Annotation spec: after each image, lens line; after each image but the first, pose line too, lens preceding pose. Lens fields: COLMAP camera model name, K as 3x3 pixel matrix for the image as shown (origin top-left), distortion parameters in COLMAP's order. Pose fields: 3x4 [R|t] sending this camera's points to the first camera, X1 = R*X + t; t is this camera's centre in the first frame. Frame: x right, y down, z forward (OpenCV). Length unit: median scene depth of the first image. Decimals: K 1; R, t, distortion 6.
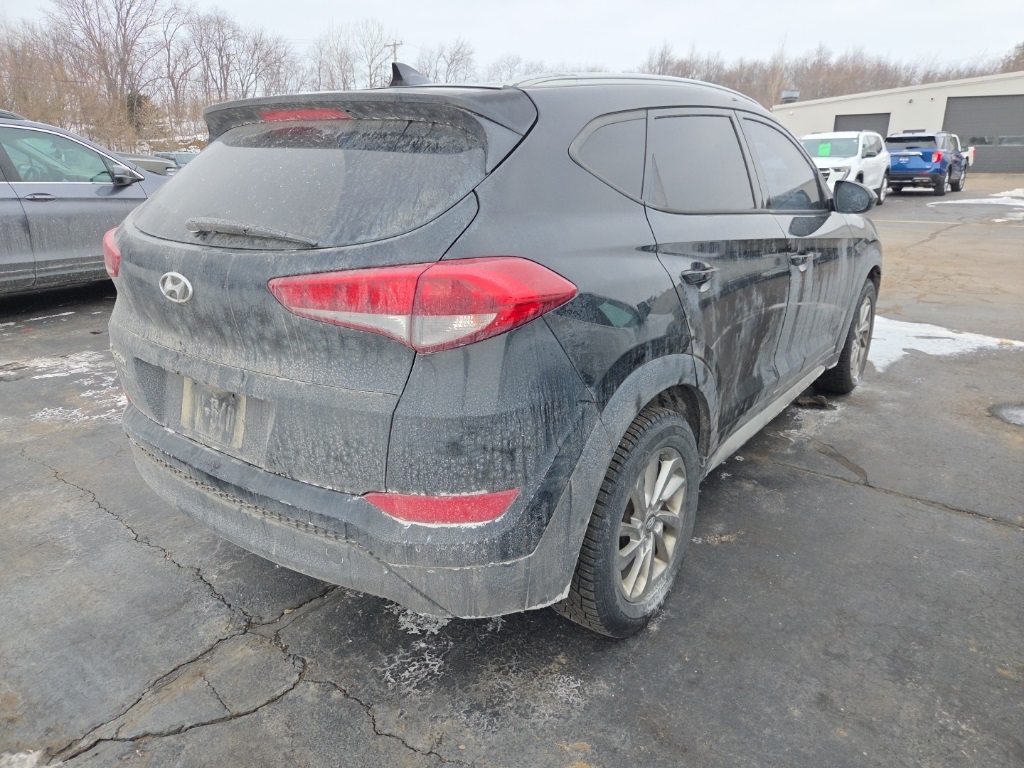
lens RADIAL K [[693.3, 0, 515.5], [0, 693.3, 377.7], [0, 0, 1]] dist [0.081656, -0.070132]
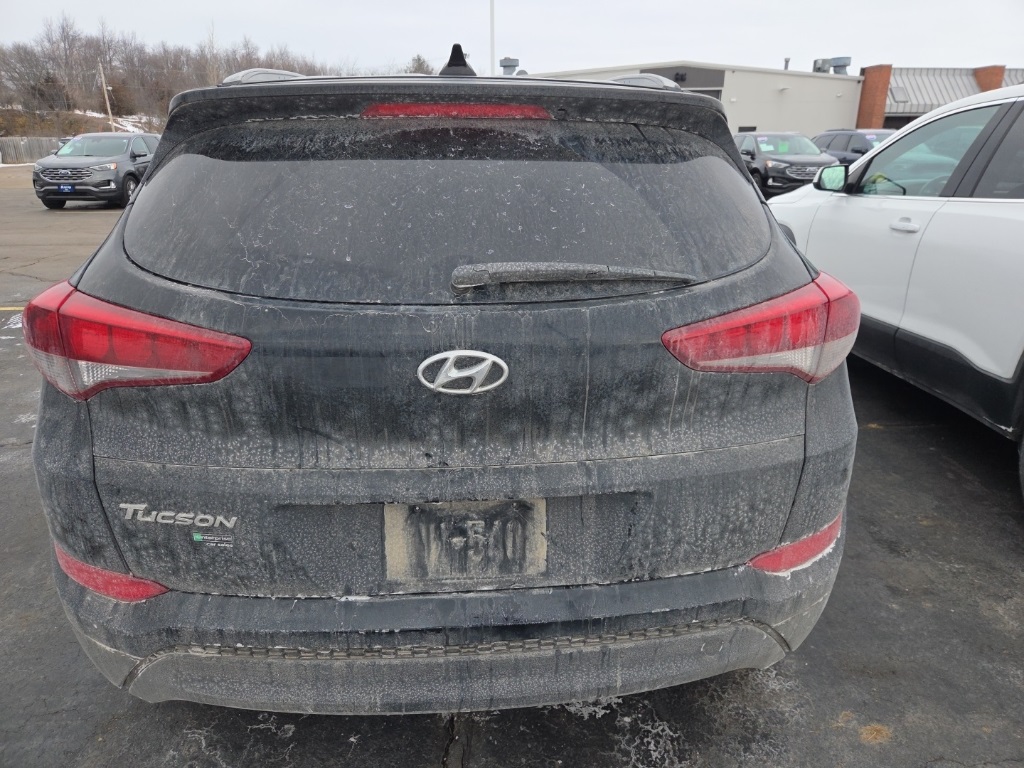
lens RADIAL K [[693.3, 0, 515.5], [0, 693.3, 377.7], [0, 0, 1]] dist [0.081656, -0.070132]
pose [[0.742202, -0.204649, 0.638165, -0.833792], [0.198214, 0.976666, 0.082673, -0.161553], [-0.640193, 0.065134, 0.765448, 0.450919]]
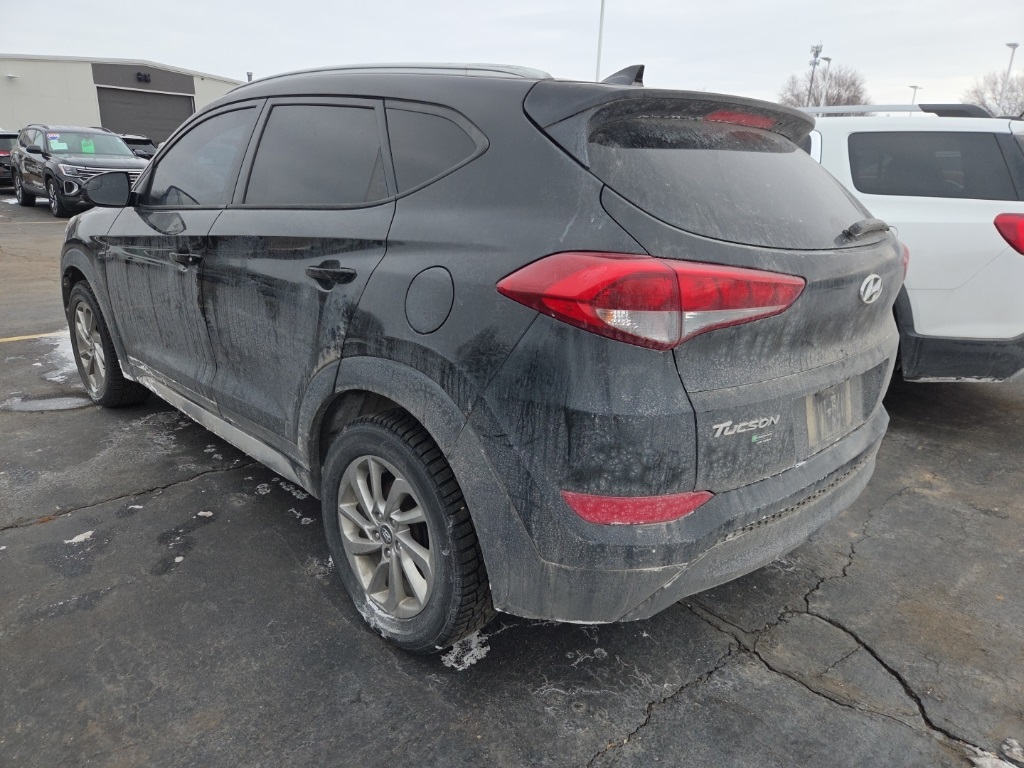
lens RADIAL K [[695.6, 0, 512.0], [0, 695.6, 384.0], [0, 0, 1]] dist [0.051464, -0.057331]
pose [[0.123717, -0.282513, 0.951252, -1.517979], [0.263800, 0.933486, 0.242928, -0.375251], [-0.956610, 0.220886, 0.190015, 1.292757]]
